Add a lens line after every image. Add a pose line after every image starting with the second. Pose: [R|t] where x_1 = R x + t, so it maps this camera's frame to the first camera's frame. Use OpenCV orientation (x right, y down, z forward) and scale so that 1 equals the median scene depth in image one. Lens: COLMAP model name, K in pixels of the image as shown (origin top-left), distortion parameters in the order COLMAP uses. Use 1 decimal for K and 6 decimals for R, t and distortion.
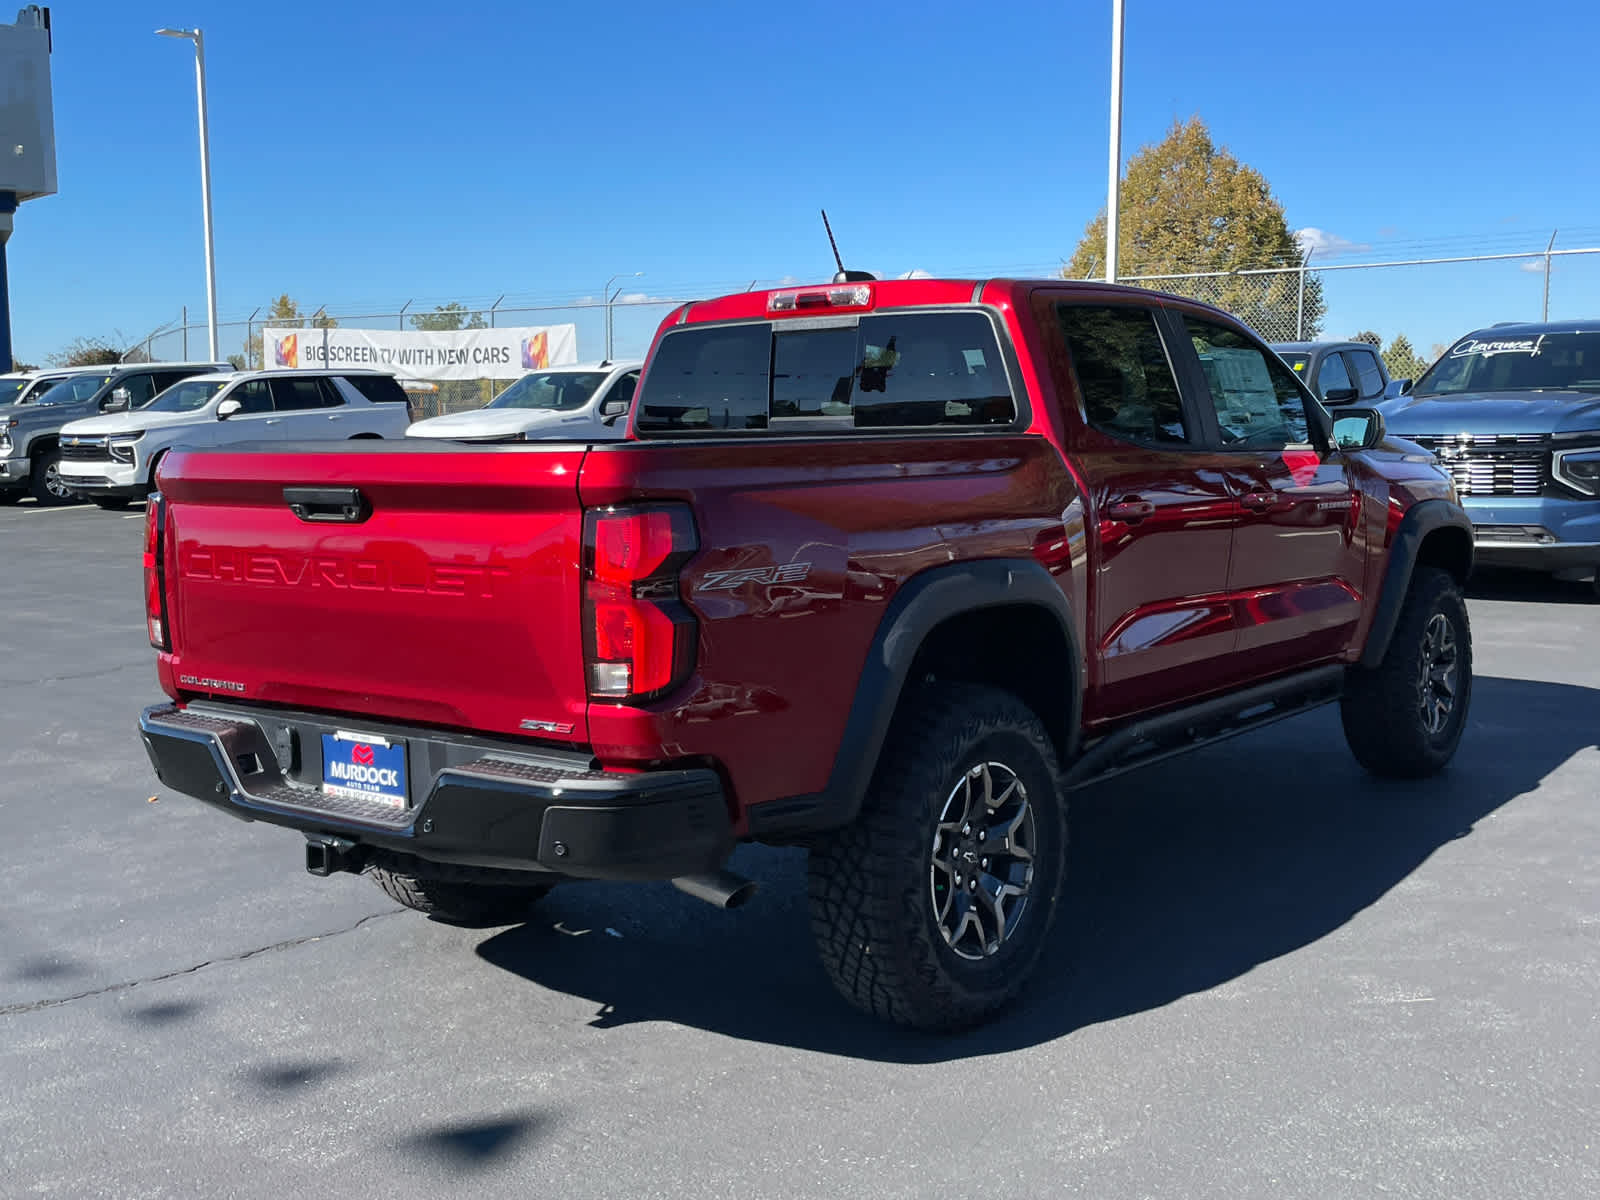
lens RADIAL K [[1716.5, 0, 824.0], [0, 1716.5, 597.5], [0, 0, 1]] dist [0.119585, -0.195558]
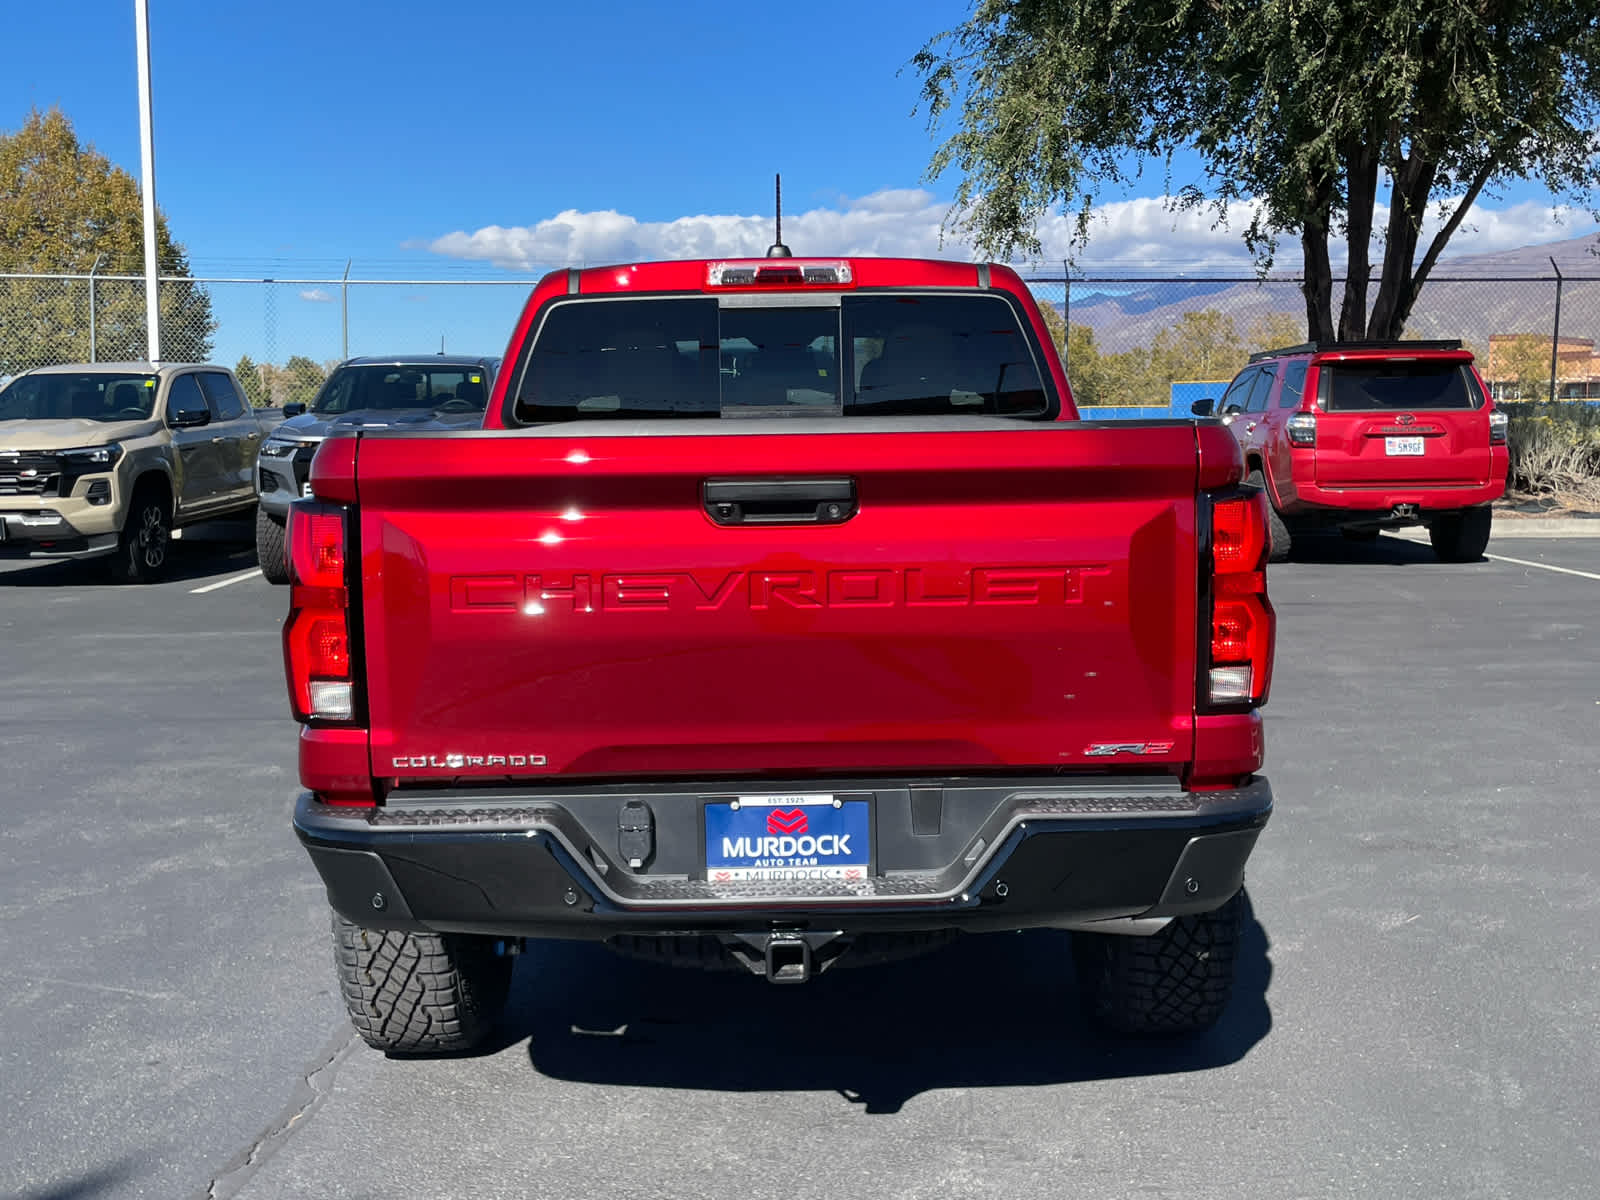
lens RADIAL K [[1719.2, 0, 822.5], [0, 1719.2, 628.6], [0, 0, 1]] dist [0.110544, -0.170469]
pose [[0.785397, -0.067702, 0.615279, -0.646904], [0.064976, 0.997526, 0.026821, -0.014339], [-0.615573, 0.018913, 0.787853, 0.333722]]
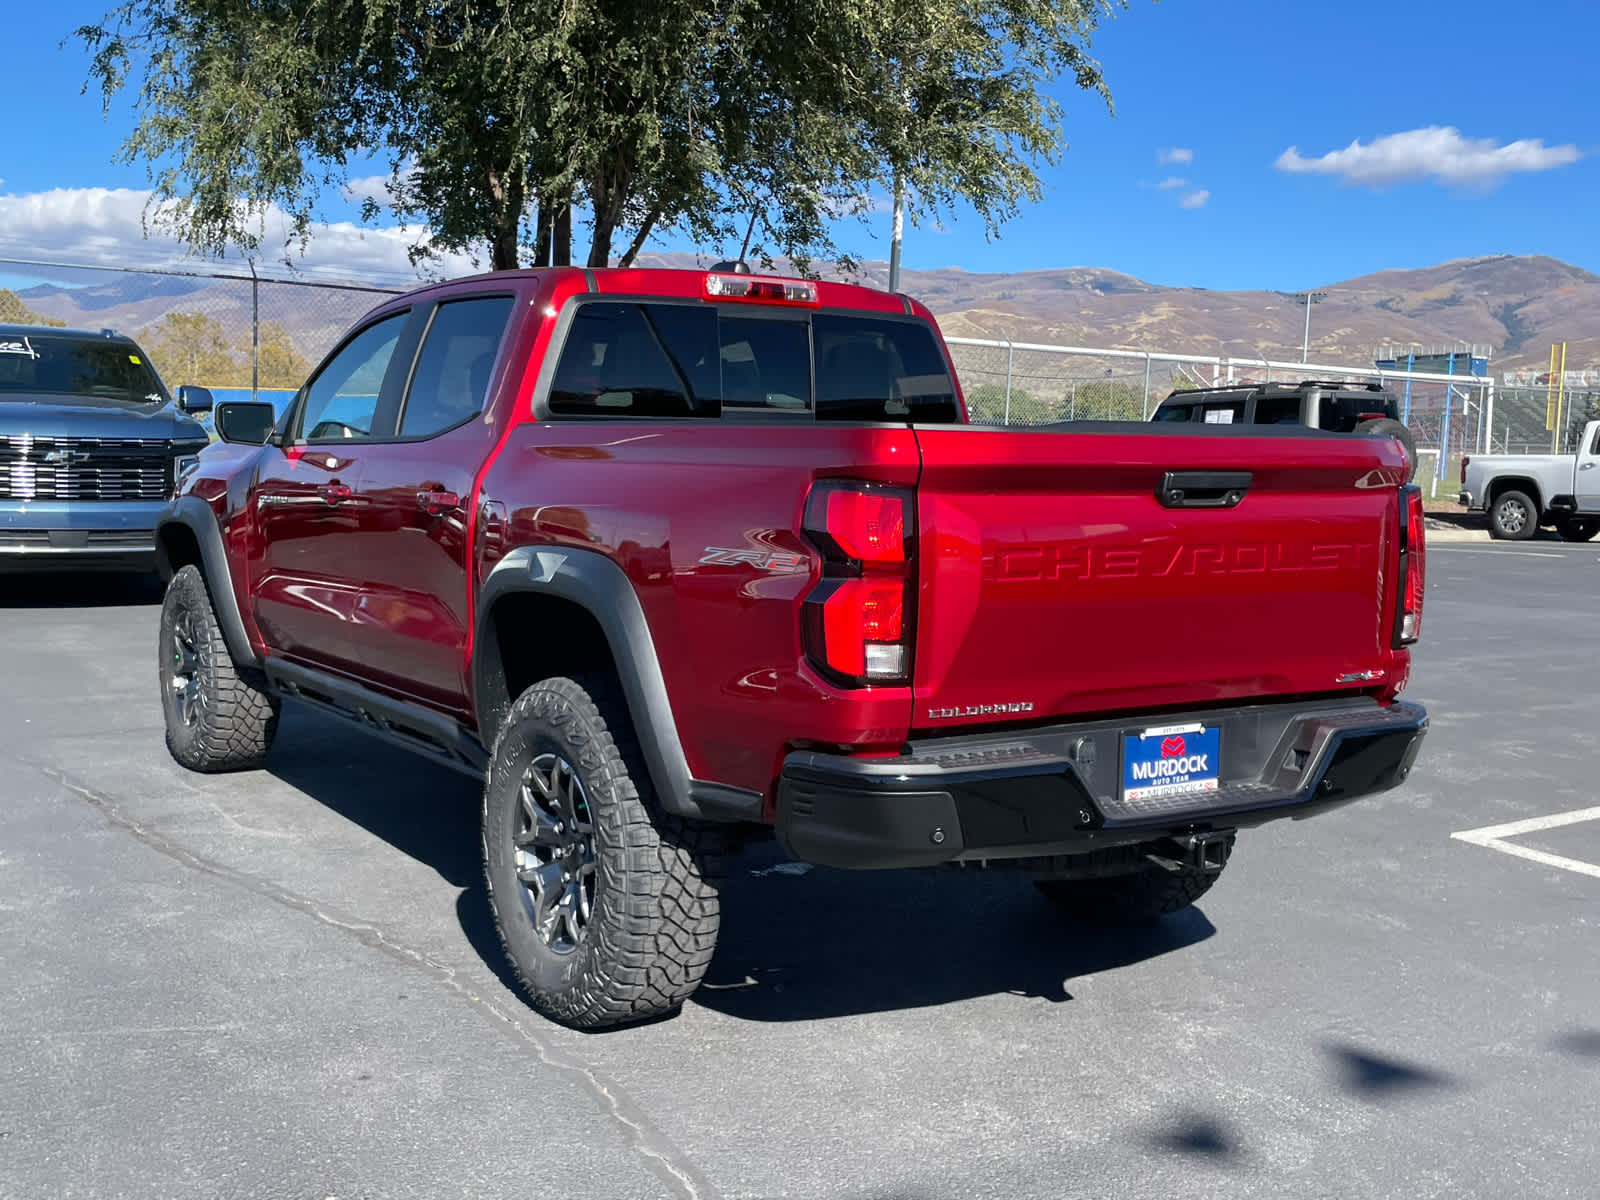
lens RADIAL K [[1716.5, 0, 824.0], [0, 1716.5, 597.5], [0, 0, 1]] dist [0.119585, -0.195558]
pose [[0.320148, -0.063640, 0.945228, -1.104612], [0.071372, 0.996526, 0.042920, -0.043363], [-0.944675, 0.053722, 0.323578, 0.771103]]
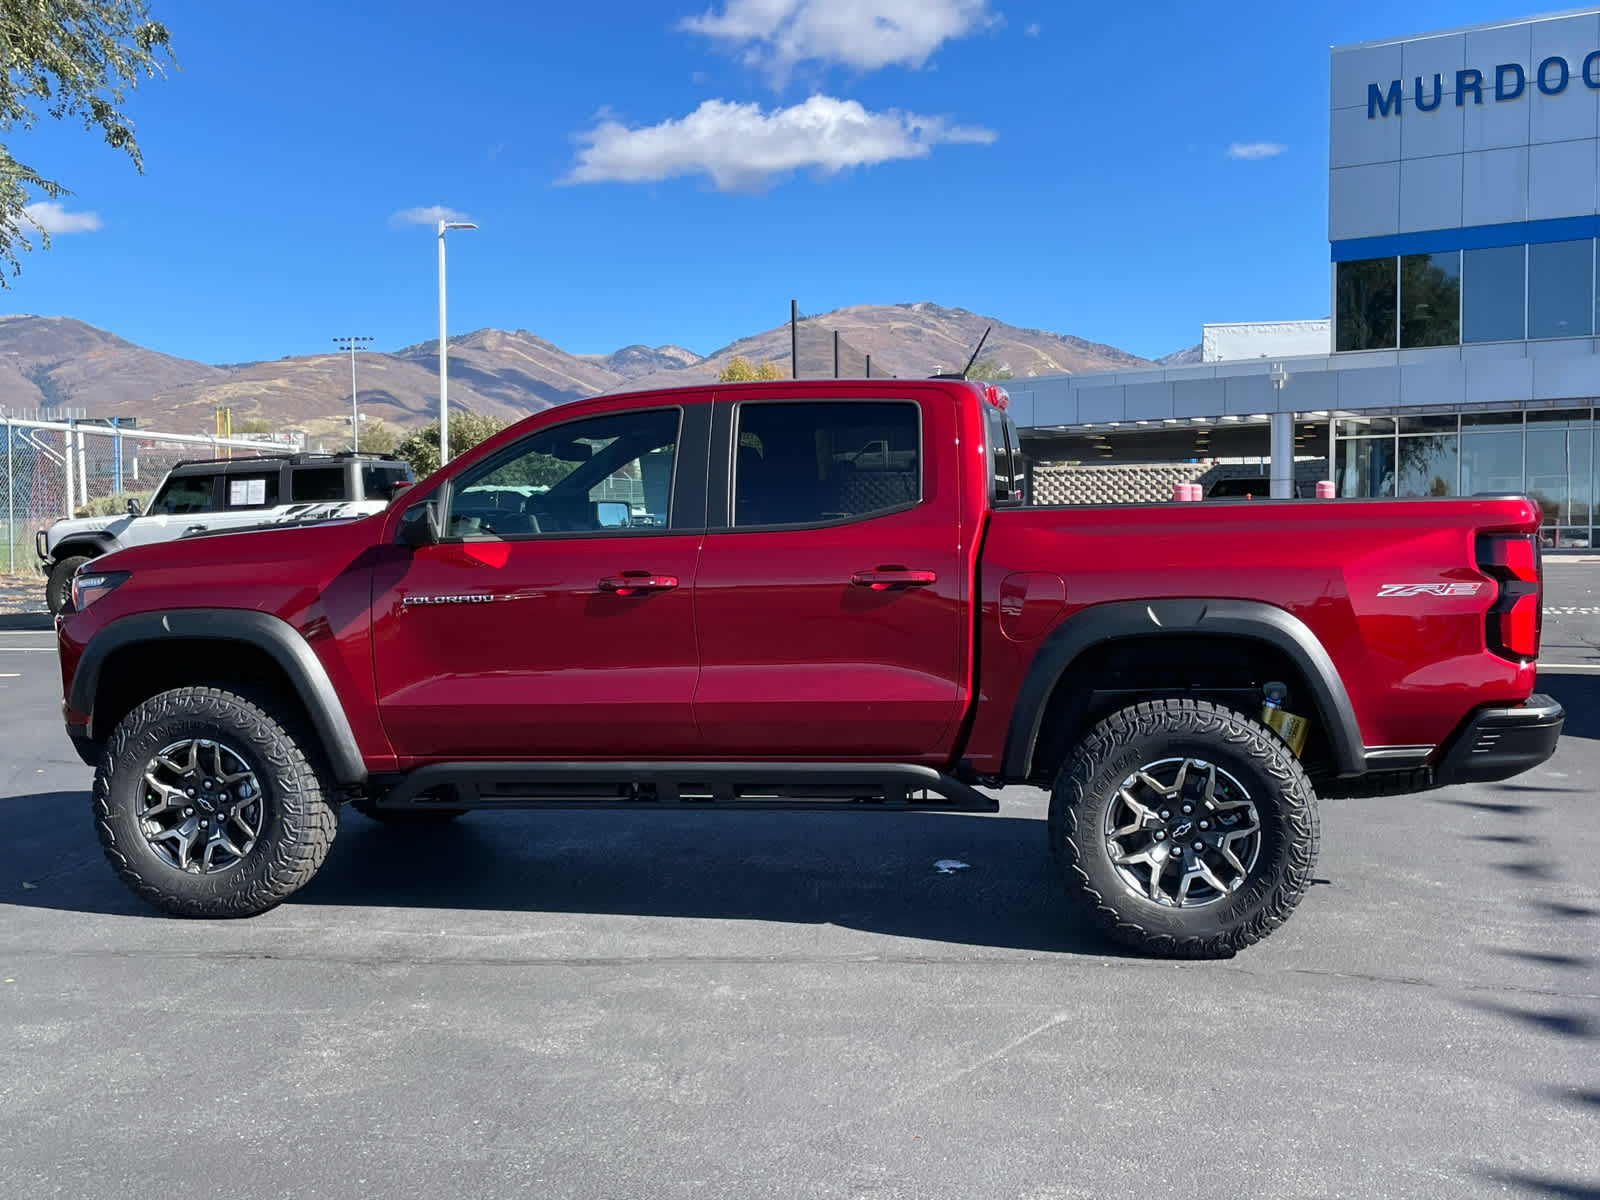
lens RADIAL K [[1719.2, 0, 822.5], [0, 1719.2, 628.6], [0, 0, 1]] dist [0.110544, -0.170469]
pose [[-0.451055, -0.040581, 0.891573, -1.252415], [0.115278, 0.987949, 0.103288, -0.177302], [-0.885020, 0.149367, -0.440941, 1.983545]]
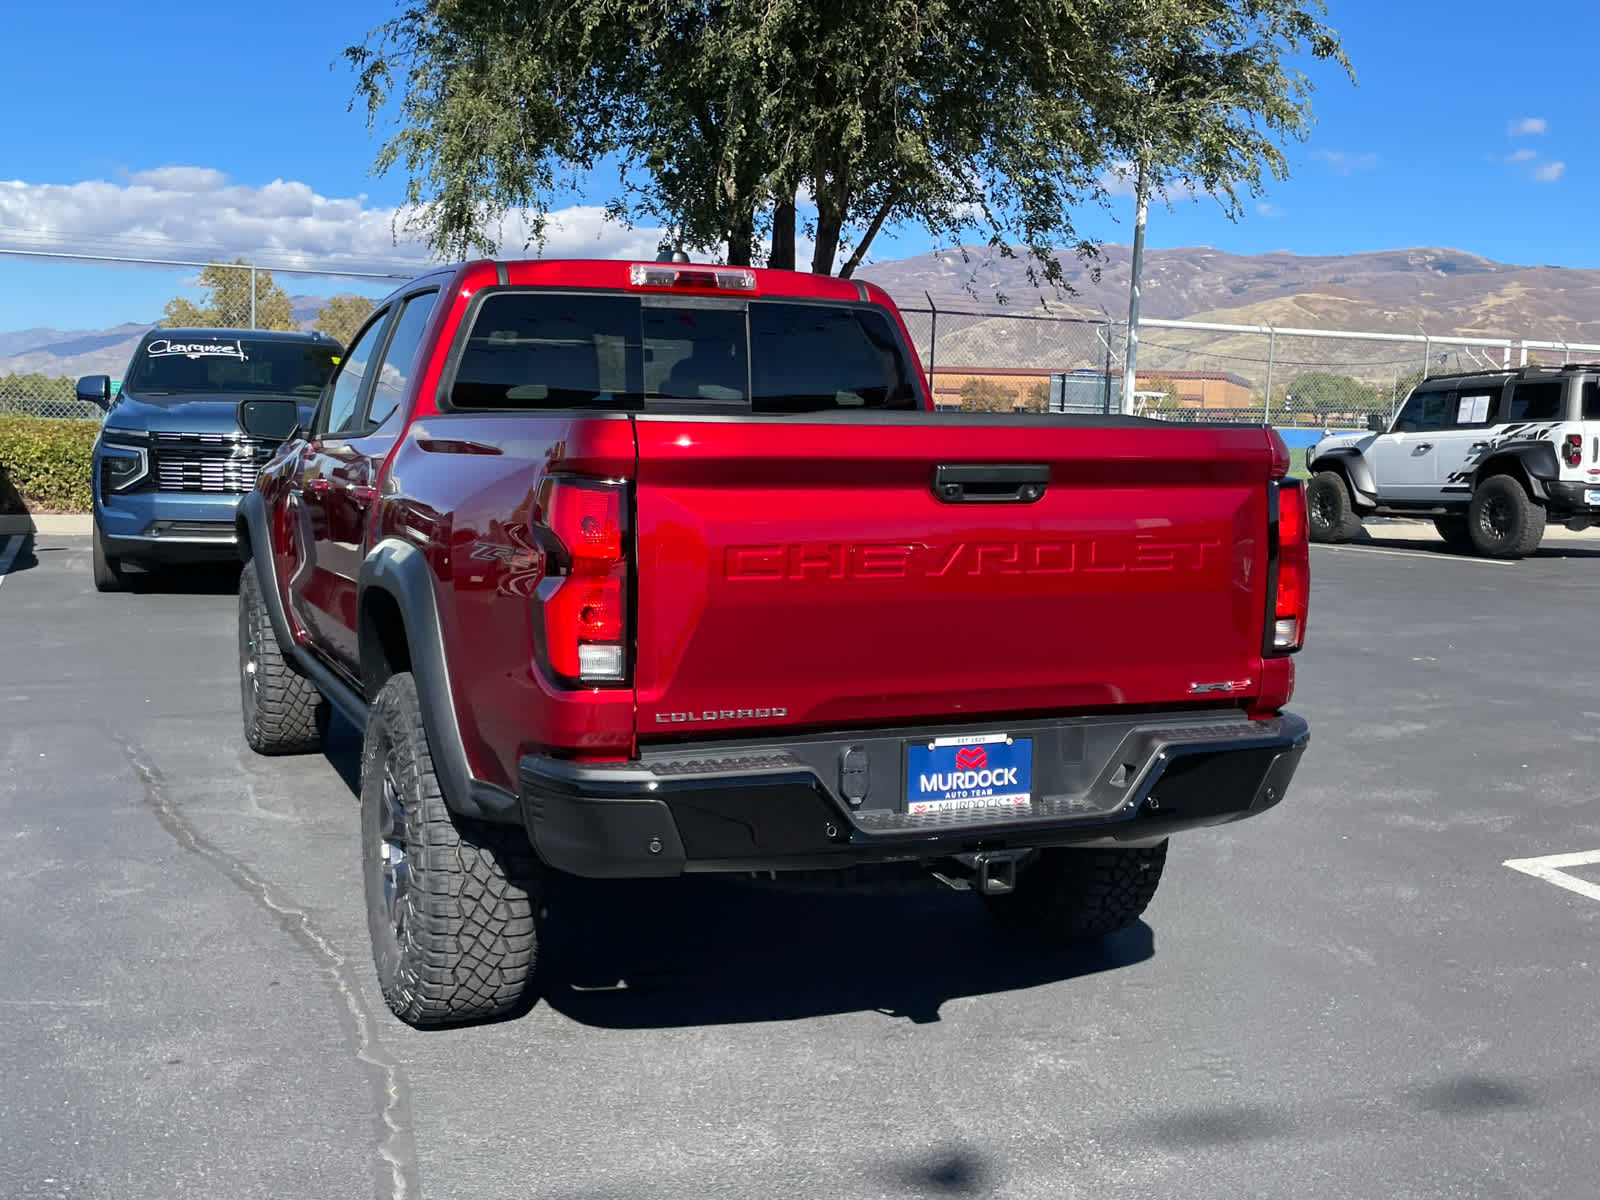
lens RADIAL K [[1716.5, 0, 824.0], [0, 1716.5, 597.5], [0, 0, 1]] dist [0.119585, -0.195558]
pose [[0.486923, -0.062783, 0.871186, -0.968409], [0.067300, 0.997145, 0.034245, -0.026747], [-0.870848, 0.041956, 0.489758, 0.551577]]
